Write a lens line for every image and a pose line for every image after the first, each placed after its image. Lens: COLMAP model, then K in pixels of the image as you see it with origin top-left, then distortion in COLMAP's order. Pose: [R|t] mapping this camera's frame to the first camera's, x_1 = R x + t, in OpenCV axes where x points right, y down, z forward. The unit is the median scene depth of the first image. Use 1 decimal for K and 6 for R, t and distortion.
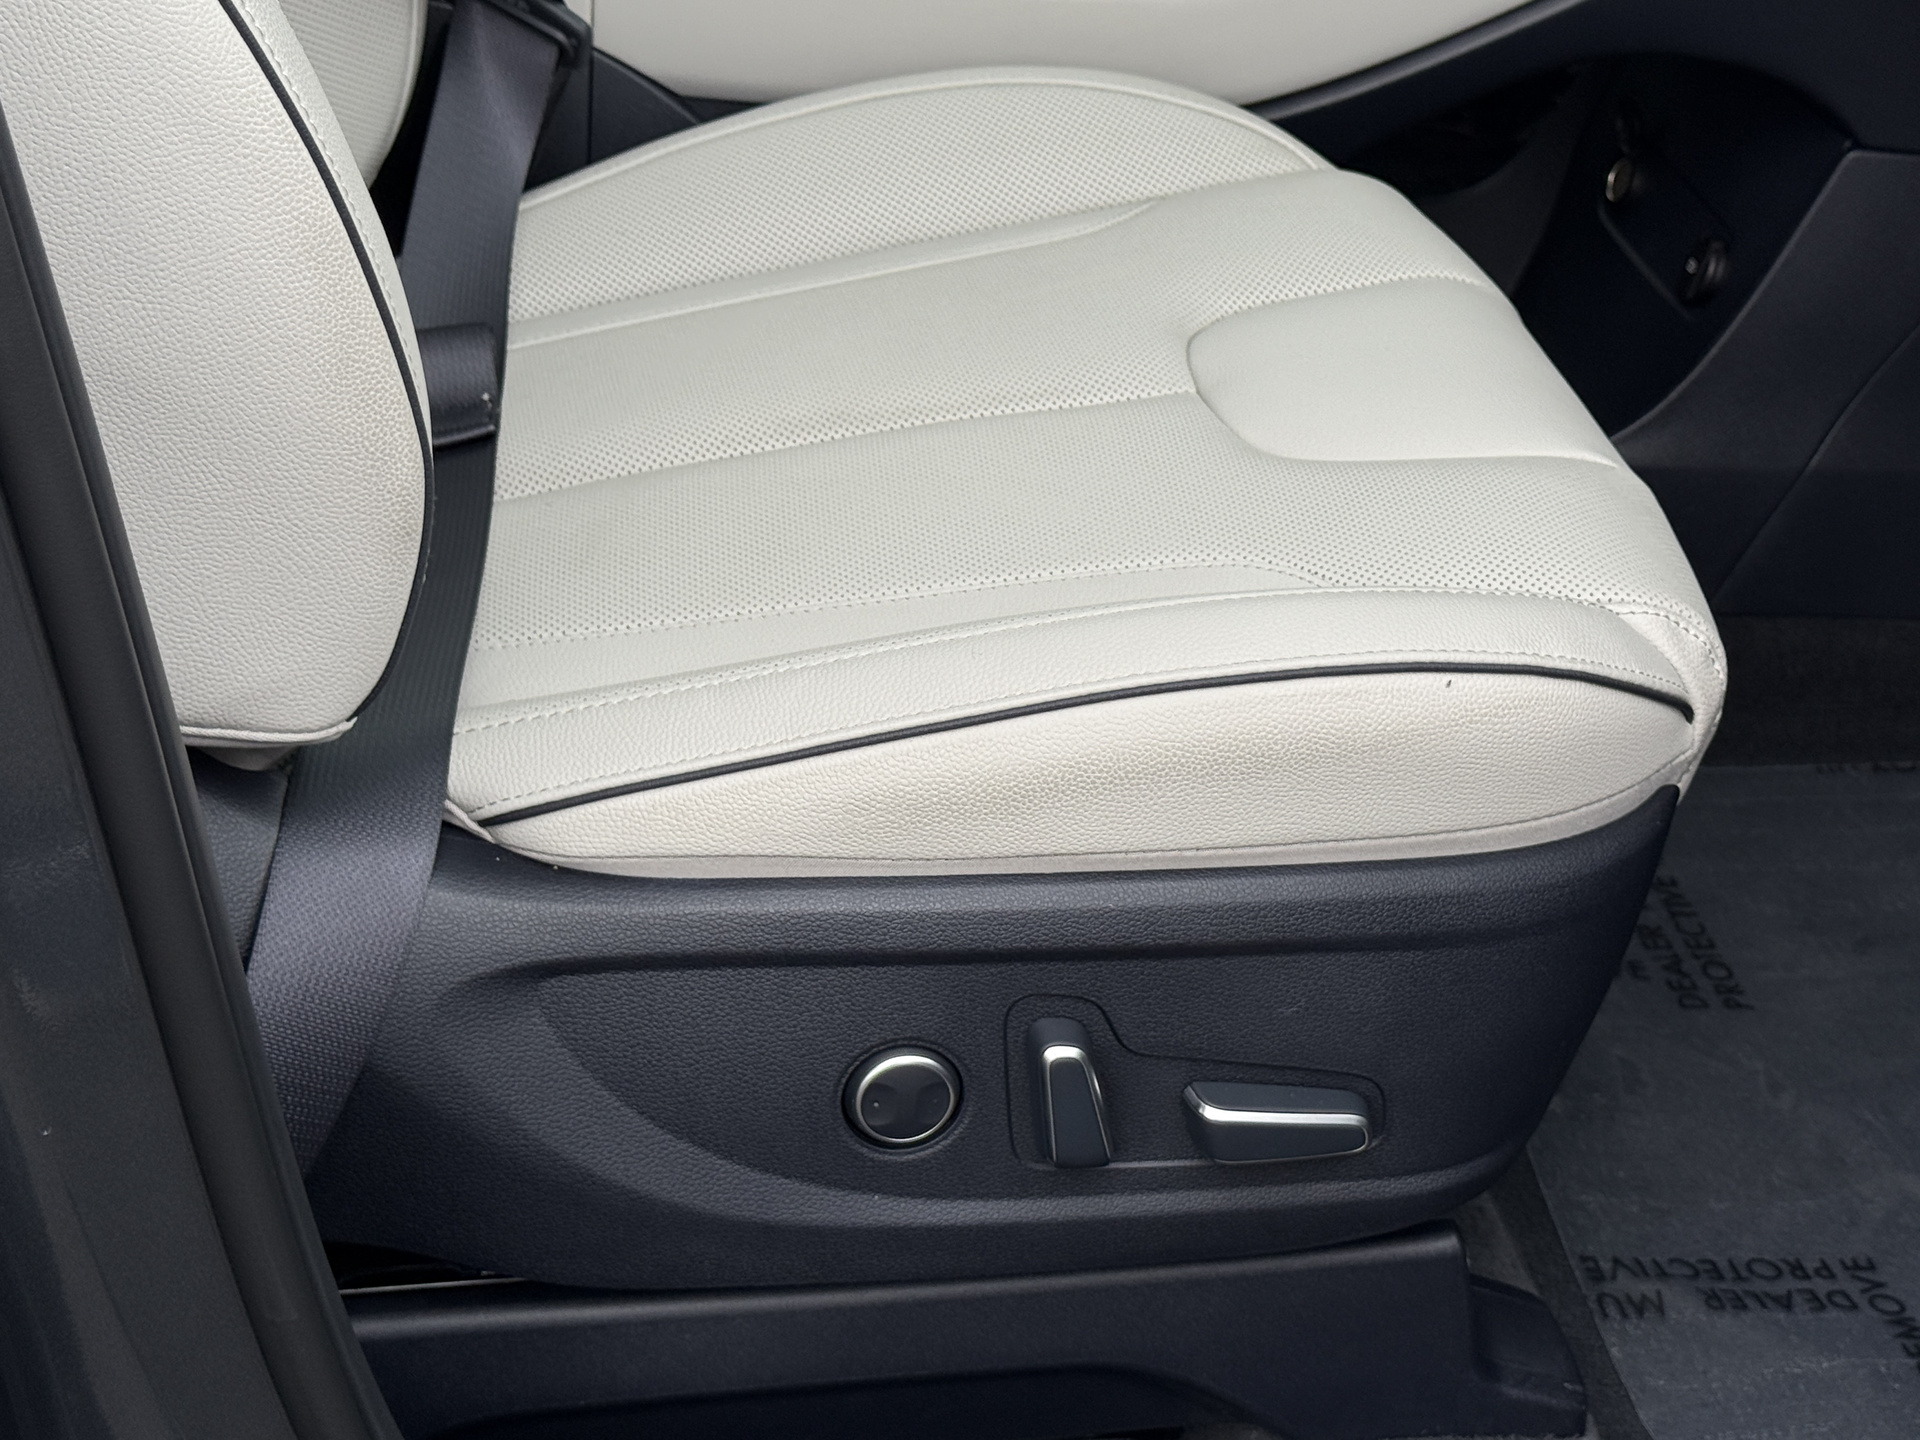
lens RADIAL K [[3202.7, 0, 952.0], [0, 3202.7, 722.2], [0, 0, 1]] dist [0.116562, 0.000000]
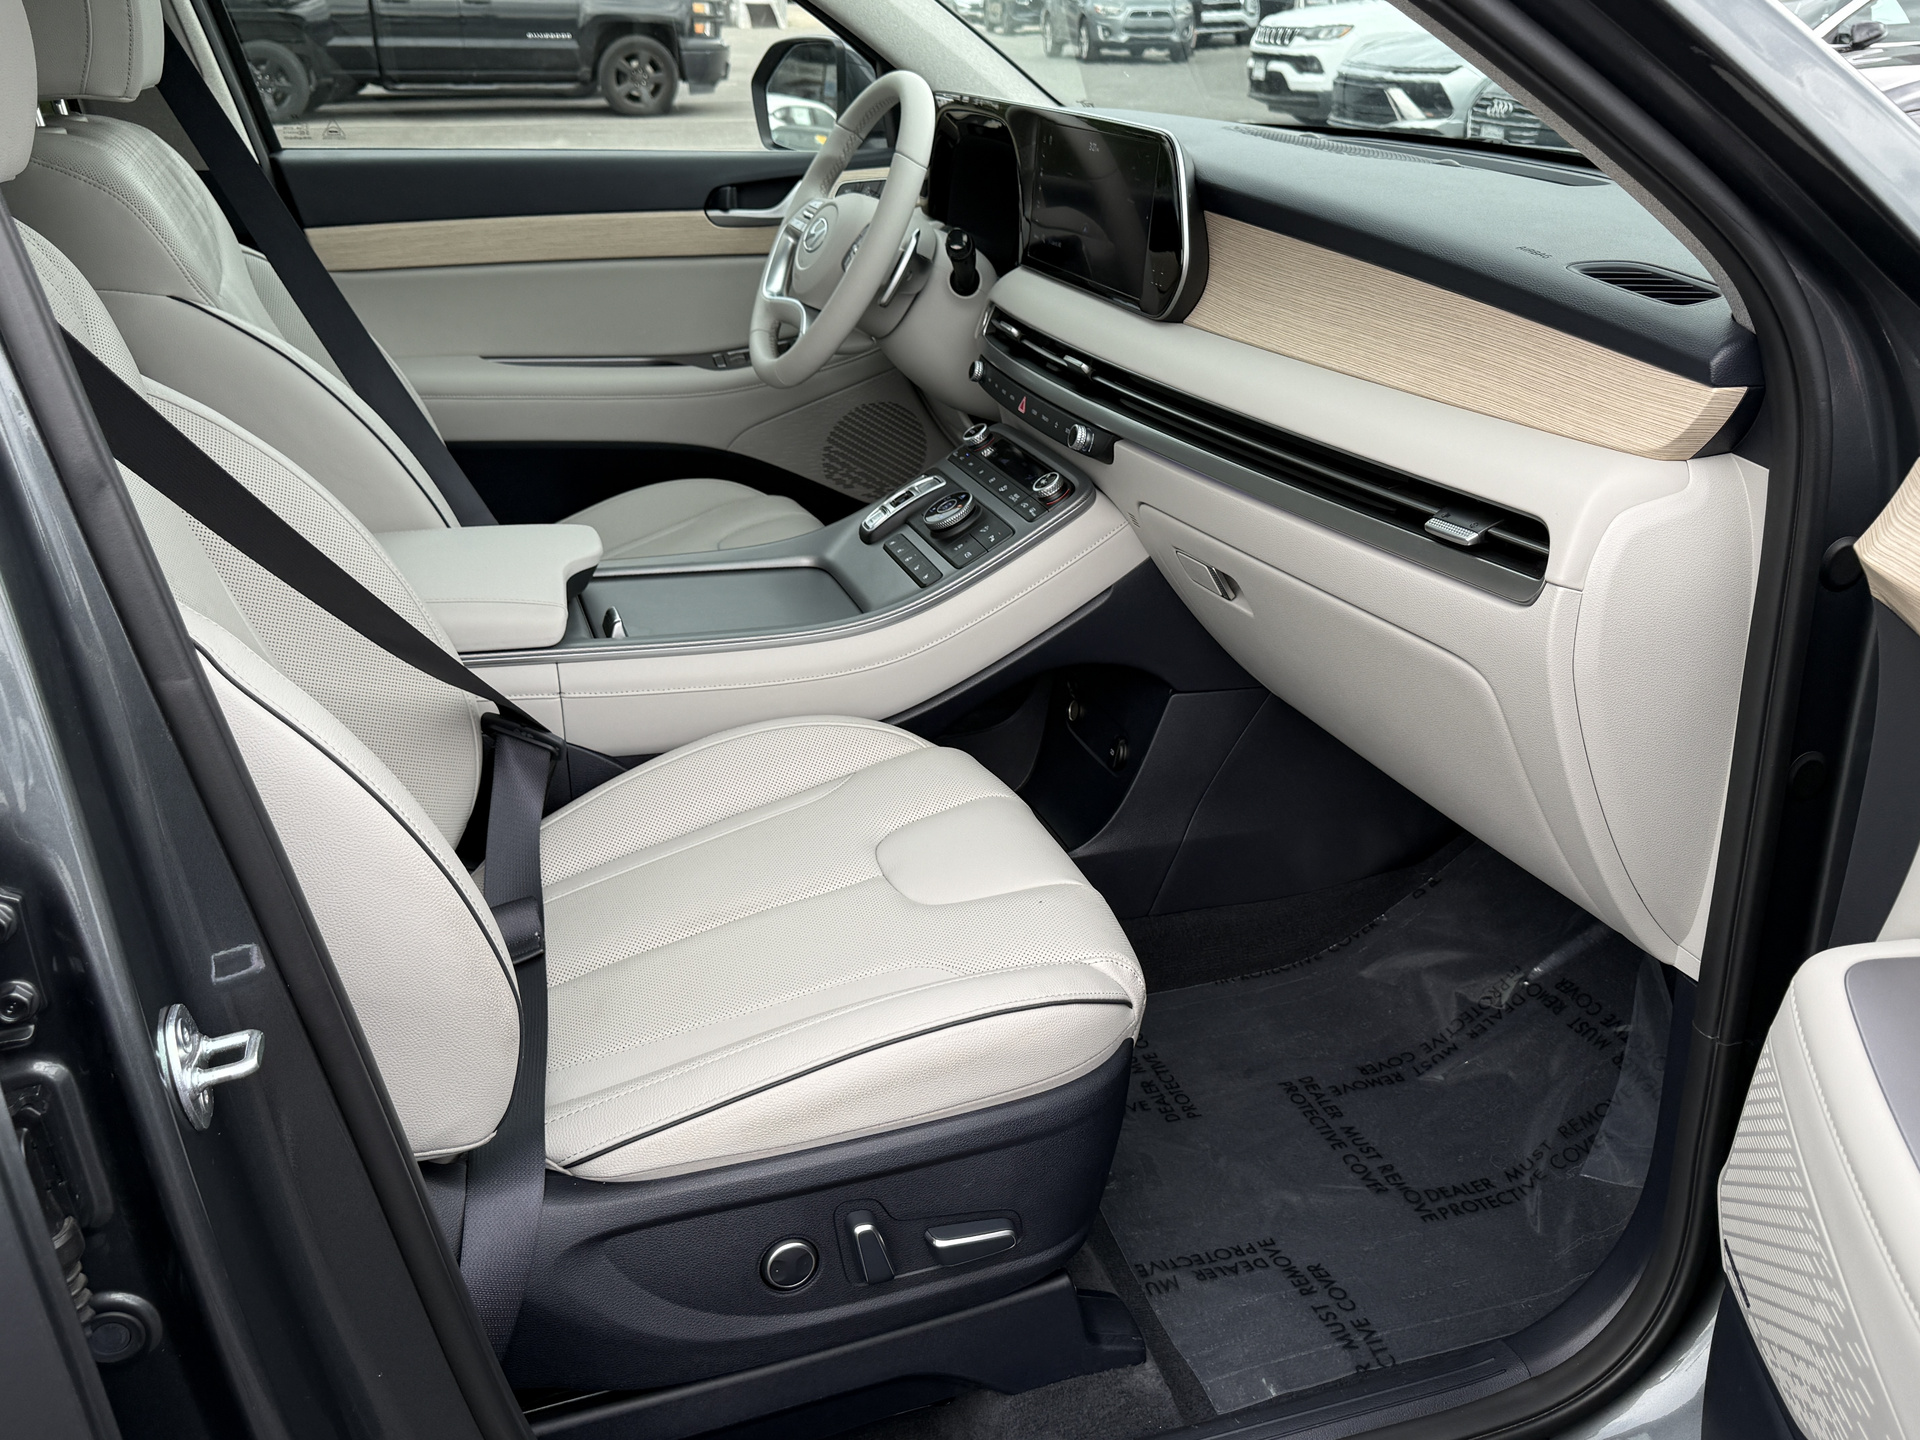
lens RADIAL K [[1751.2, 0, 952.5], [0, 1751.2, 702.7], [0, 0, 1]] dist [0.091062, -0.122660]
pose [[0.983068, -0.149579, 0.105850, 0.019017], [0.162400, 0.978755, -0.125161, -0.067663], [-0.084880, 0.140232, 0.986474, -0.153869]]
